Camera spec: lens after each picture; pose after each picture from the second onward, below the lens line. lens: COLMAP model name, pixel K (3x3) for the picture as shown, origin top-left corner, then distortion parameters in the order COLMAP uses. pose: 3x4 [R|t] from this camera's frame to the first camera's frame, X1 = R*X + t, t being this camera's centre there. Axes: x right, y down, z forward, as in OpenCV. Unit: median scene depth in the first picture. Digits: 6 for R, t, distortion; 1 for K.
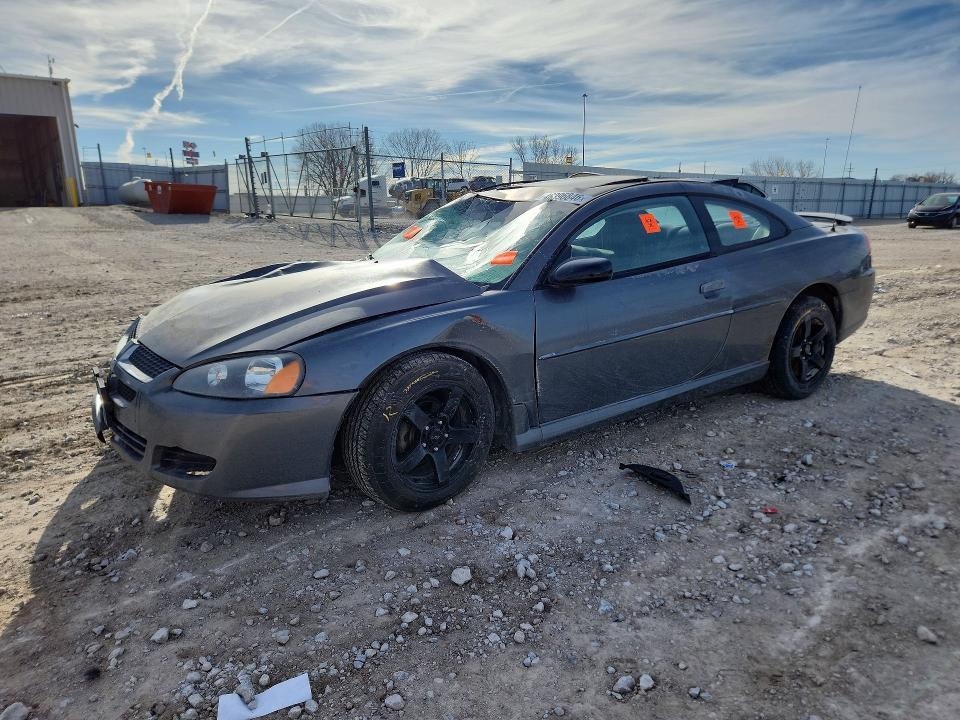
lens RADIAL K [[768.7, 0, 485.5], [0, 768.7, 358.6], [0, 0, 1]] dist [0.028347, 0.004854]
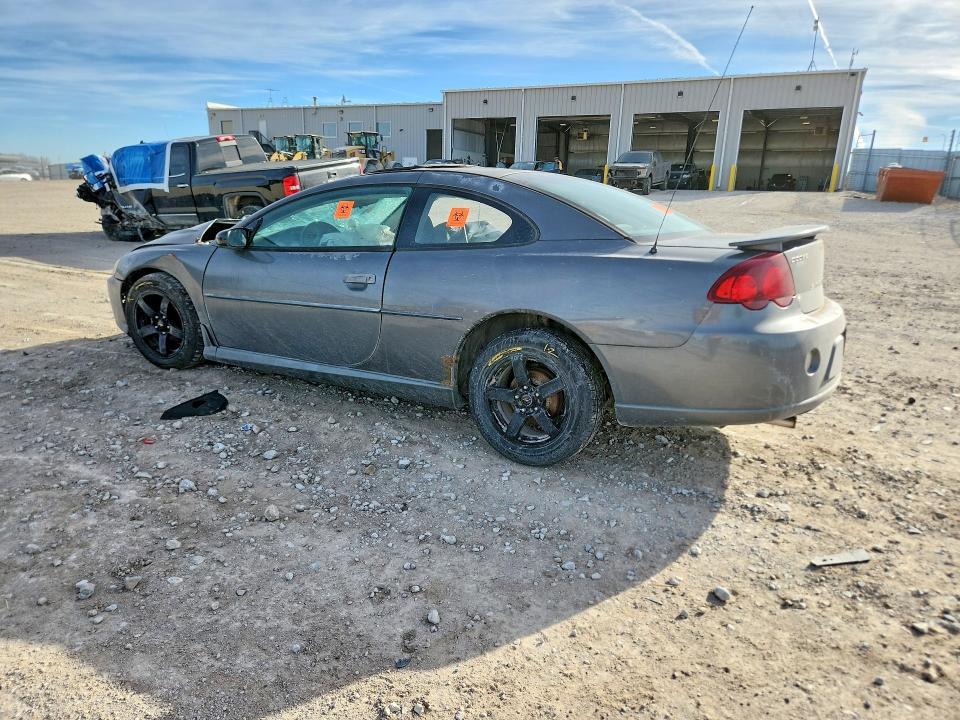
lens RADIAL K [[768.7, 0, 485.5], [0, 768.7, 358.6], [0, 0, 1]] dist [0.028347, 0.004854]
pose [[0.293305, 0.236605, -0.926278, 1.563344], [-0.219192, 0.959724, 0.175742, -0.250261], [0.930552, 0.151486, 0.333354, 1.027156]]
